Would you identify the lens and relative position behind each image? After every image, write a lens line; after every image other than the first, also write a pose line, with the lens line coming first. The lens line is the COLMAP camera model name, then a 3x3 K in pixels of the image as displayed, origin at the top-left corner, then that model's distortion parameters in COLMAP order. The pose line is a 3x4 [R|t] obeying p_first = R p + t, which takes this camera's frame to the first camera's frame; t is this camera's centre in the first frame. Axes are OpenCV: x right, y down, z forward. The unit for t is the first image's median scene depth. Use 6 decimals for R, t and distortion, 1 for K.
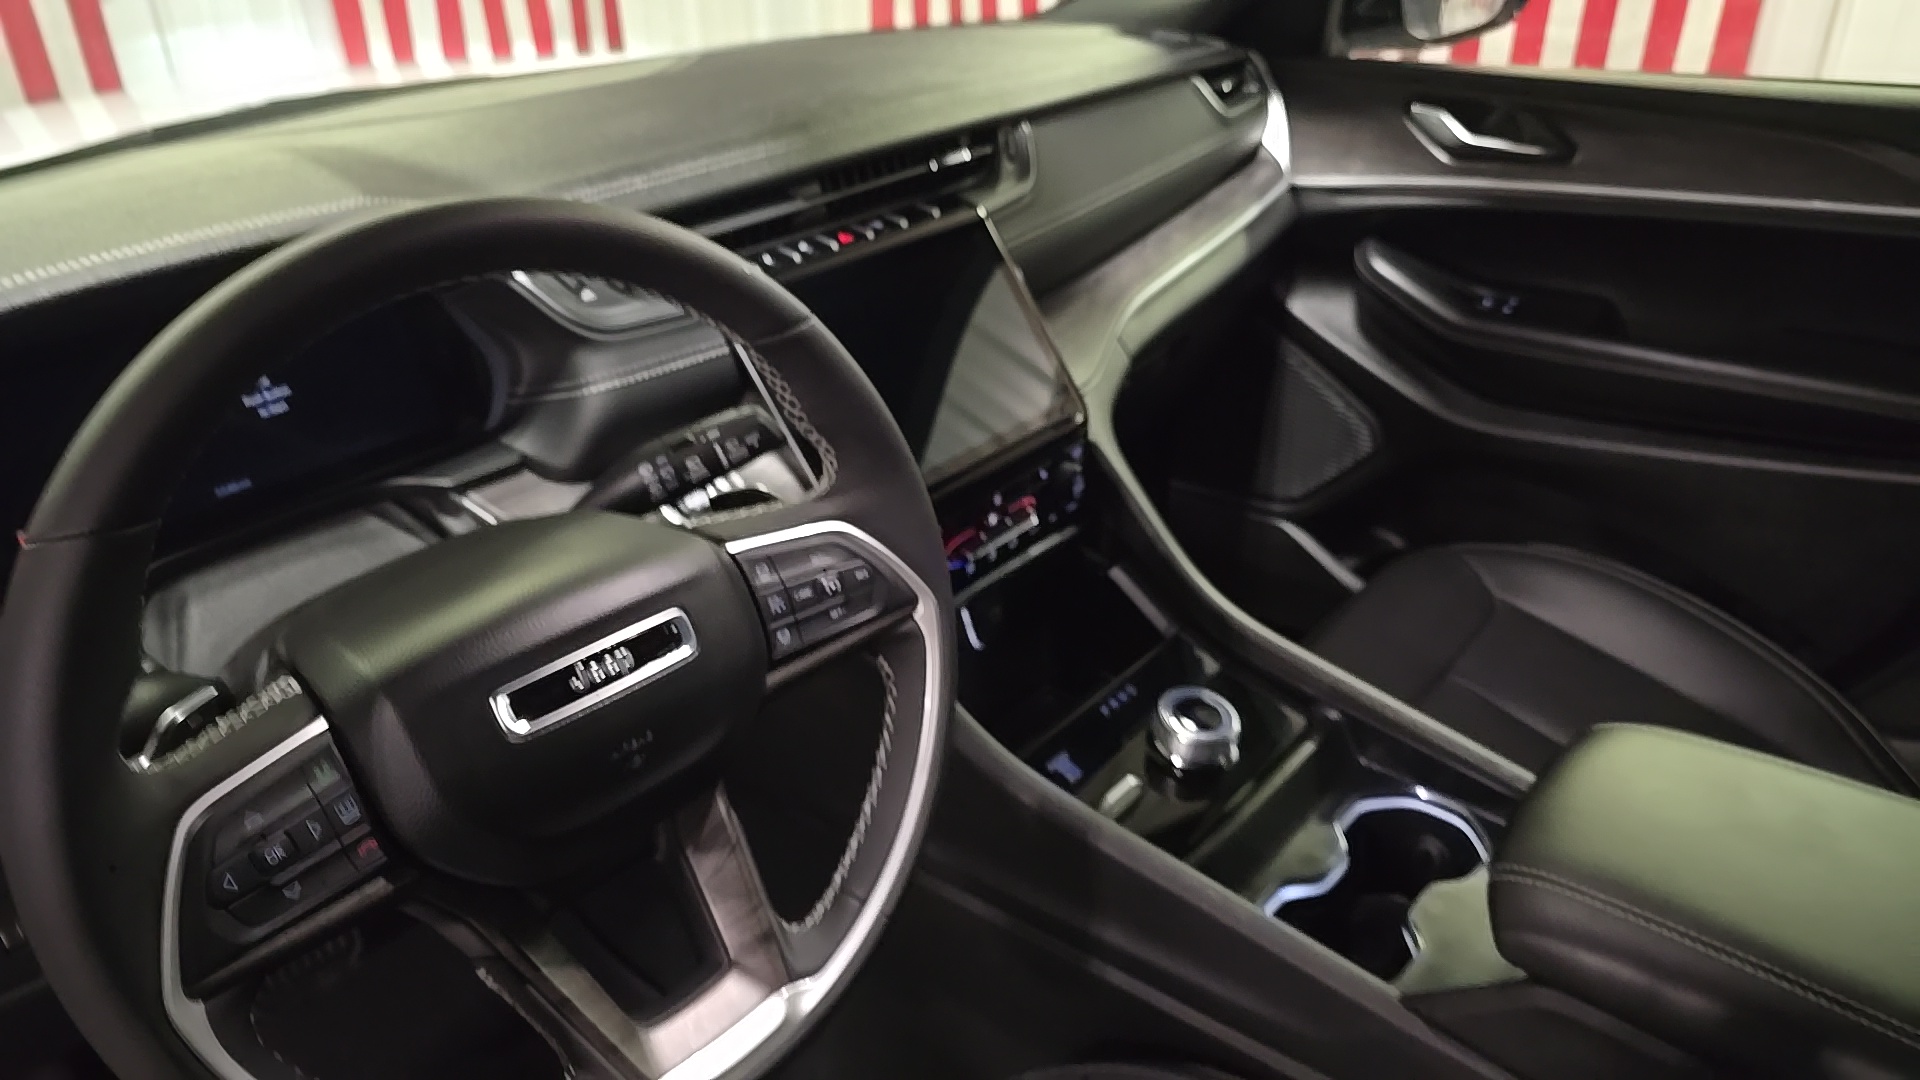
lens RADIAL K [[1255.8, 0, 960.0], [0, 1255.8, 540.0], [0, 0, 1]] dist [0.022390, -0.002484]
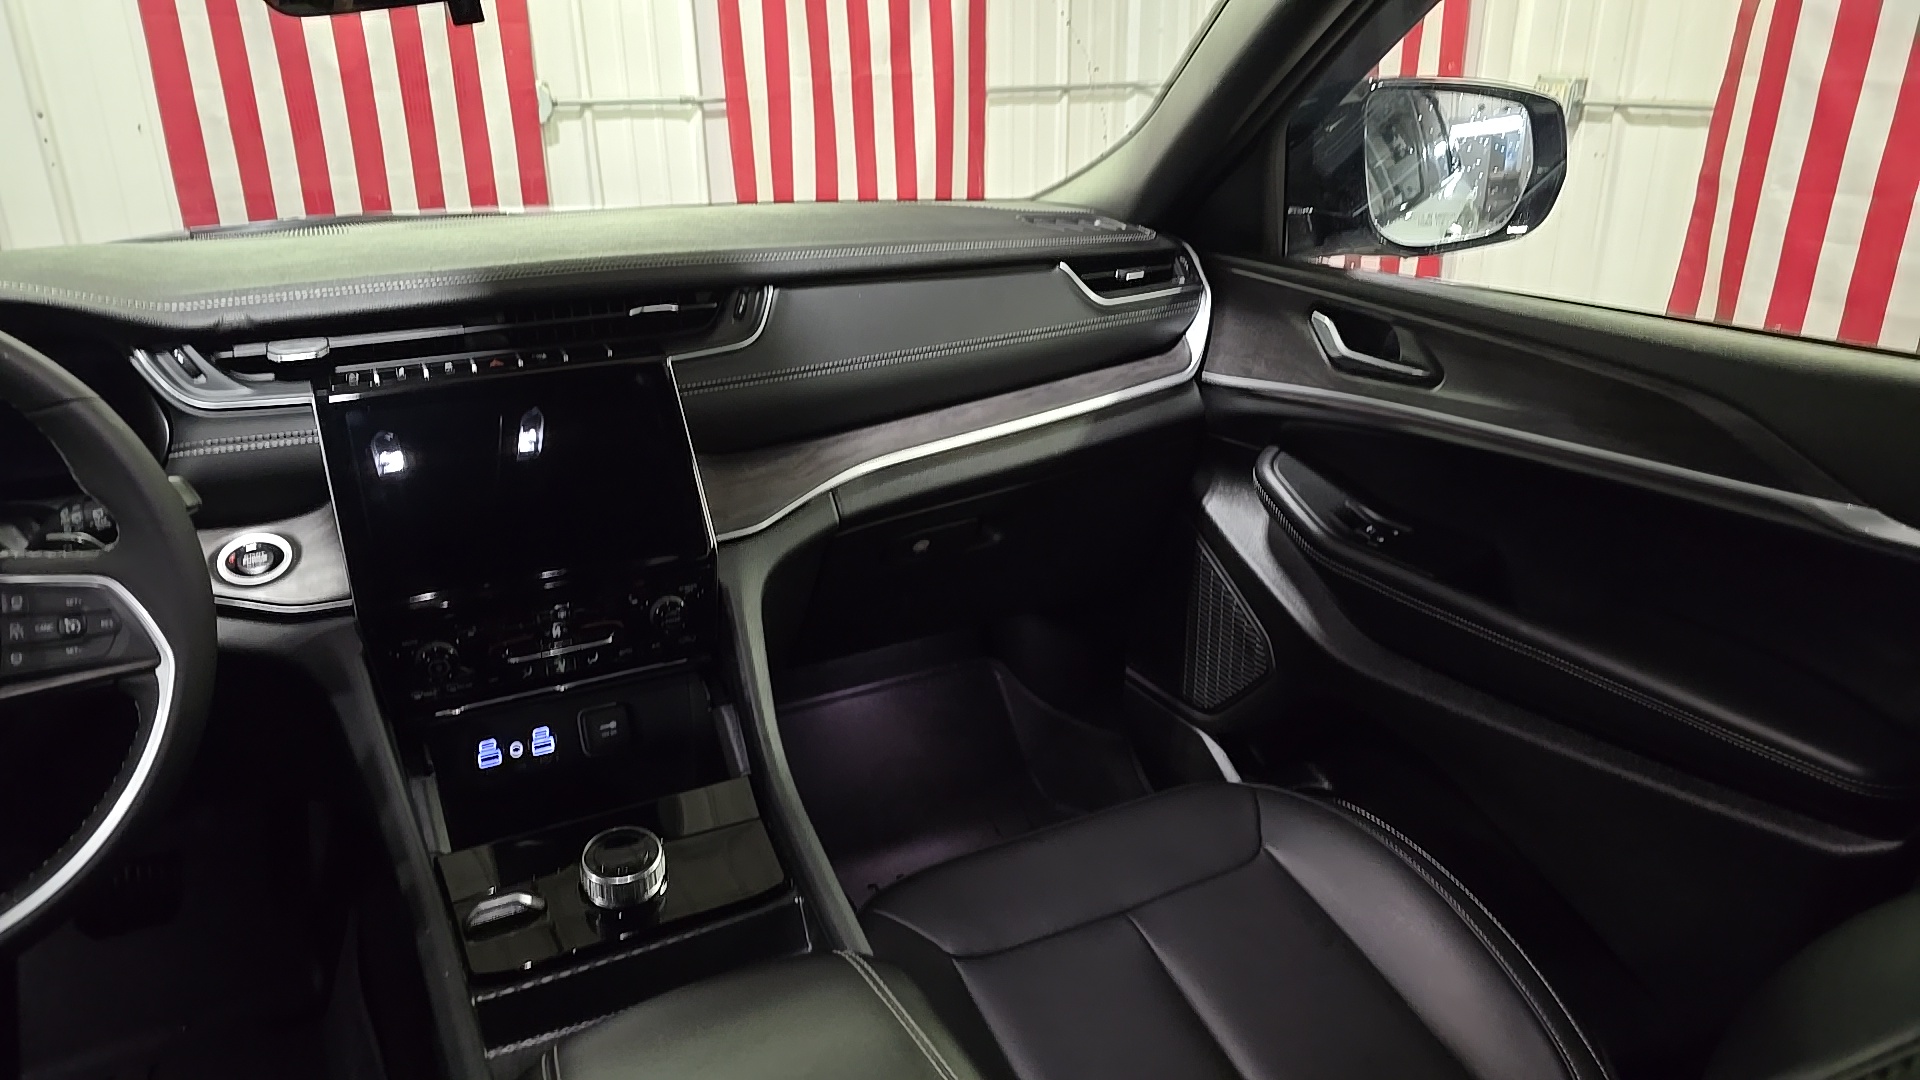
lens RADIAL K [[1255.8, 0, 960.0], [0, 1255.8, 540.0], [0, 0, 1]] dist [0.022390, -0.002484]
pose [[0.927971, 0.160876, -0.336139, 0.456871], [-0.199692, 0.976247, -0.084053, -0.047148], [0.314632, 0.145123, 0.938054, 0.059779]]
